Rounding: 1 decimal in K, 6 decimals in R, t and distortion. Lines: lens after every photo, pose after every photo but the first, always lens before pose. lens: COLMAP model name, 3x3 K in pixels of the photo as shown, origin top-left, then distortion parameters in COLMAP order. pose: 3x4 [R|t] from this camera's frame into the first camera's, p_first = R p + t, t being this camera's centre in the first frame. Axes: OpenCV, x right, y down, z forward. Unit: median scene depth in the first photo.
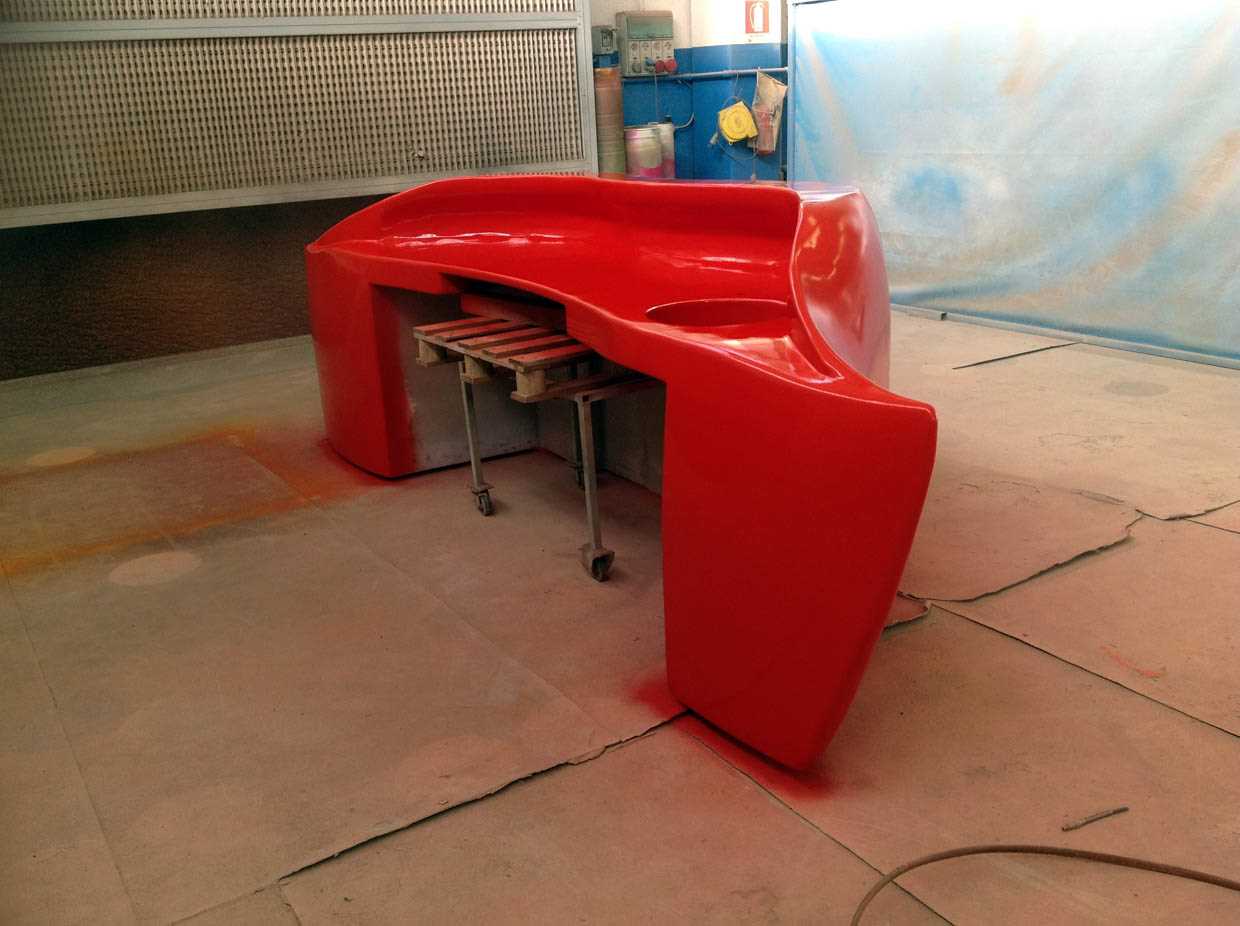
lens RADIAL K [[1189.6, 0, 613.8], [0, 1189.6, 458.5], [0, 0, 1]] dist [-0.023411, 0.000000]
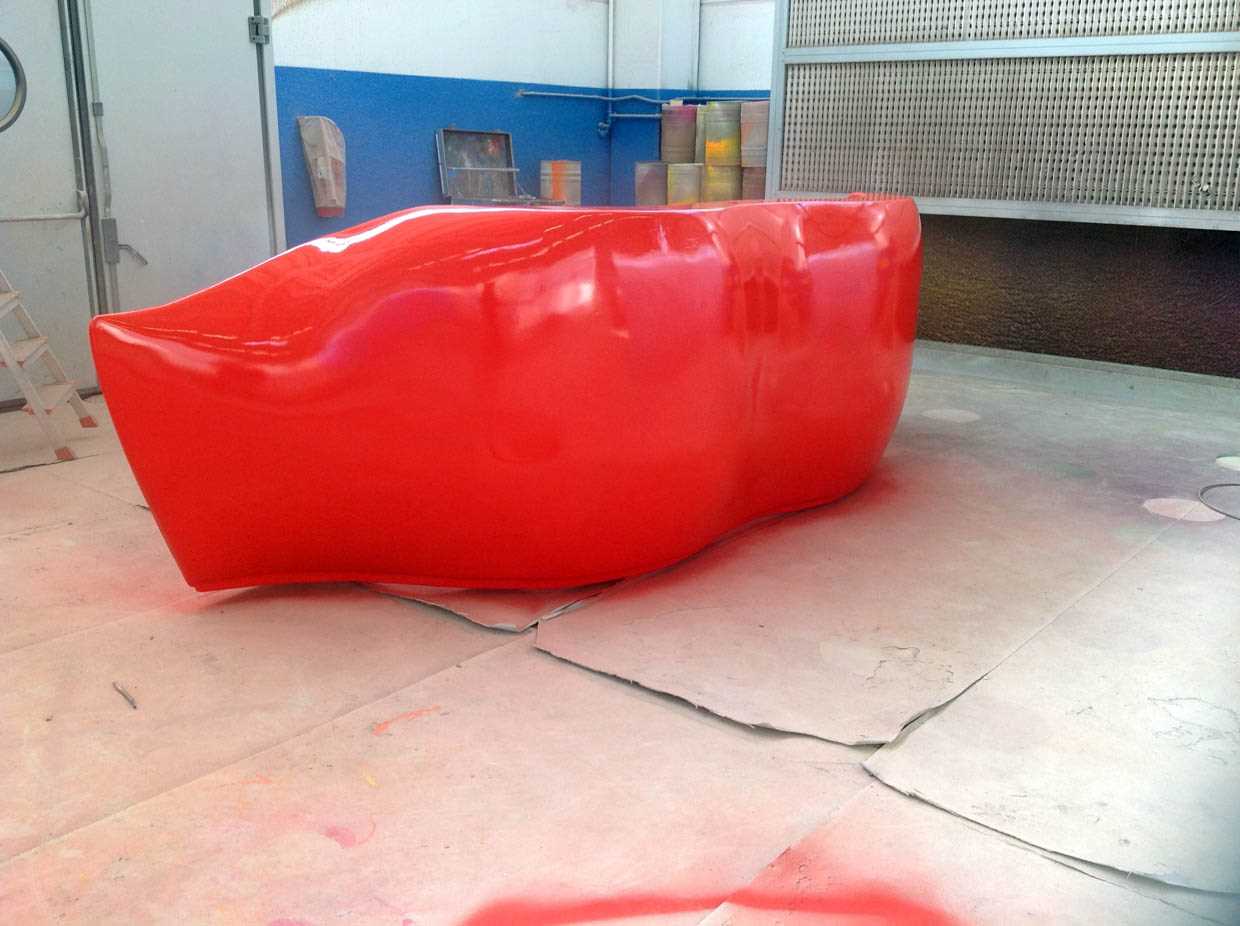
lens RADIAL K [[1189.6, 0, 616.7], [0, 1189.6, 467.7], [0, 0, 1]] dist [-0.023411, 0.000000]
pose [[0.319146, 0.310021, -0.895563, 0.644368], [-0.298854, 0.929687, 0.215333, -0.142467], [0.899351, 0.198920, 0.389357, 0.355534]]
